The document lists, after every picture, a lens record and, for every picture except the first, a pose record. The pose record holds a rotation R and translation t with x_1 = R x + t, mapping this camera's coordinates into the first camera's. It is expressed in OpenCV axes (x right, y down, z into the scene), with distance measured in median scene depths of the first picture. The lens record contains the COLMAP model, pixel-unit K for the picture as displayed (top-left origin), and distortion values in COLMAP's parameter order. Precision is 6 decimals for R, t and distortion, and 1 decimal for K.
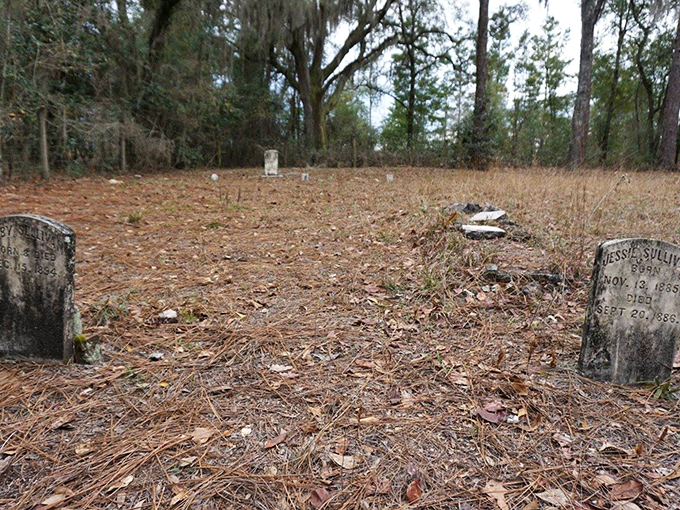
lens RADIAL K [[531.3, 0, 340.0], [0, 531.3, 255.0], [0, 0, 1]] dist [-0.038571, 0.007062]
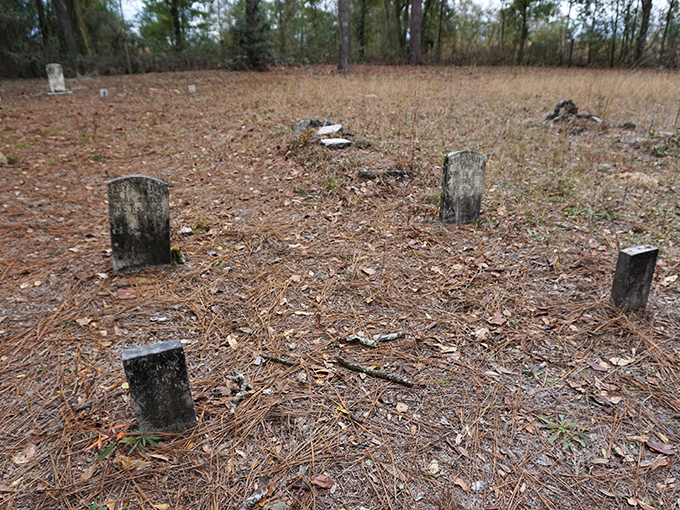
lens RADIAL K [[531.3, 0, 340.0], [0, 531.3, 255.0], [0, 0, 1]] dist [-0.038571, 0.007062]
pose [[0.904901, -0.177877, 0.386671, -0.437658], [0.101046, 0.972292, 0.210803, -0.072690], [-0.413454, -0.151684, 0.897801, -0.420110]]
